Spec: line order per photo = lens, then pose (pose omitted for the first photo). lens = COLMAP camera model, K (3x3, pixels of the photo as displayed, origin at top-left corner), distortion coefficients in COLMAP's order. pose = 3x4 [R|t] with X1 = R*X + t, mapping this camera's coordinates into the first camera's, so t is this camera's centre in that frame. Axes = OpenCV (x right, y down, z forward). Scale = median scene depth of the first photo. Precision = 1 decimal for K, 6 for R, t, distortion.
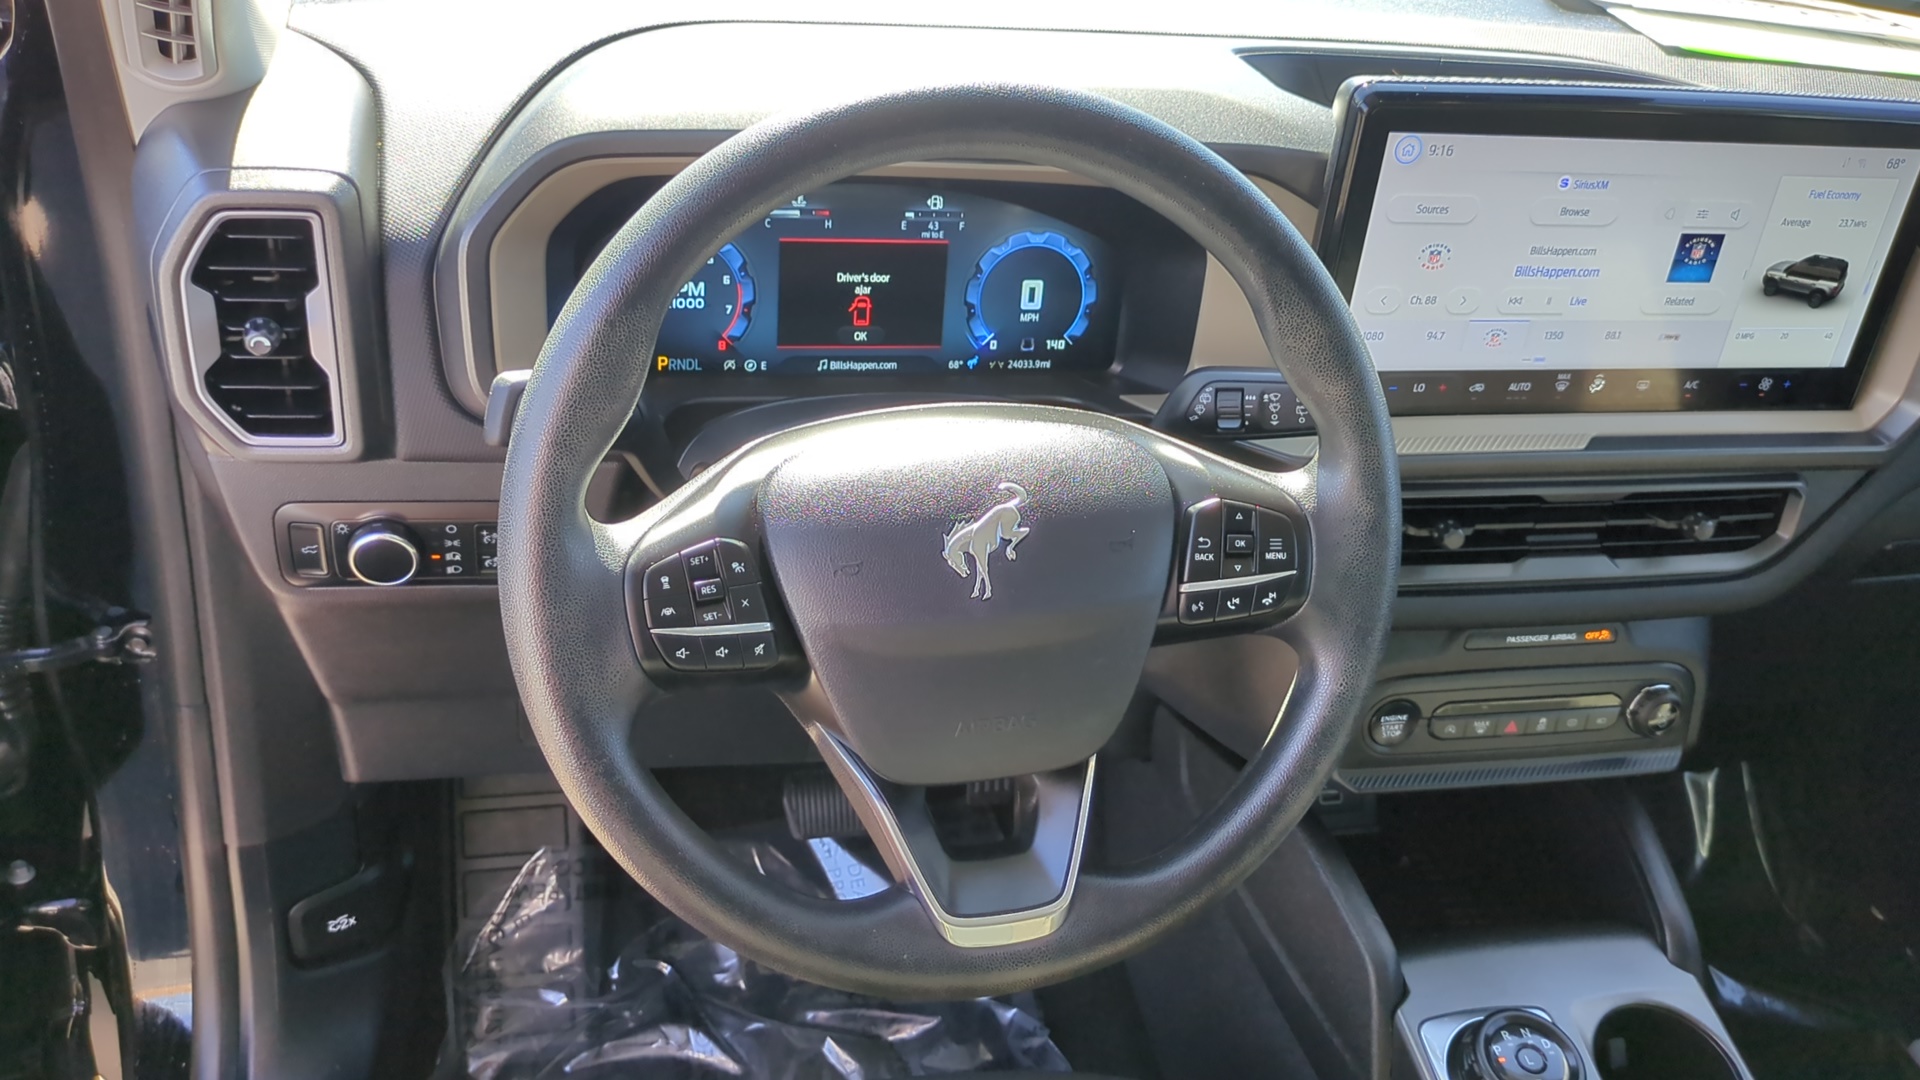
lens RADIAL K [[1620.3, 0, 990.0], [0, 1620.3, 578.3], [0, 0, 1]] dist [0.065526, -0.087941]
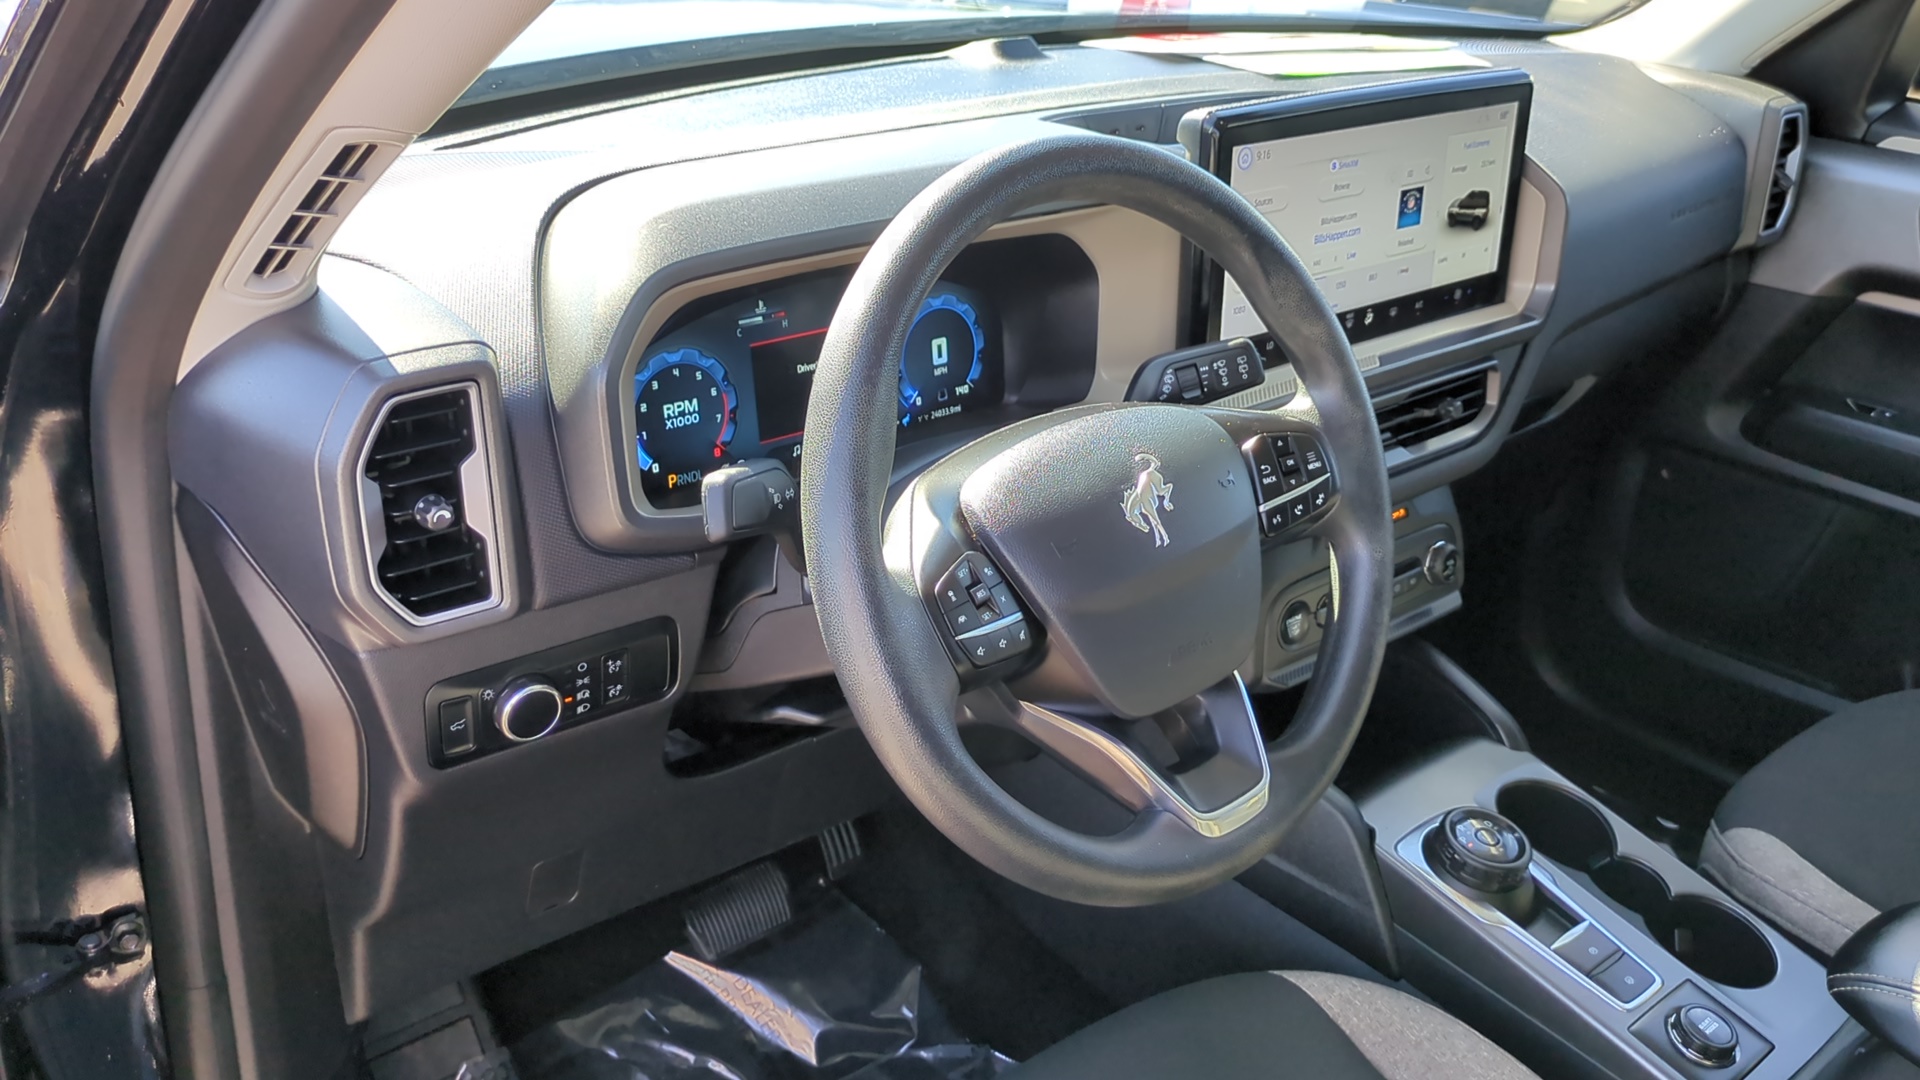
lens RADIAL K [[1620.3, 0, 990.0], [0, 1620.3, 578.3], [0, 0, 1]] dist [0.065526, -0.087941]
pose [[0.882179, -0.272116, 0.384333, -0.454493], [0.305412, 0.951834, -0.027108, 0.022062], [-0.358445, 0.141294, 0.922796, -0.055244]]
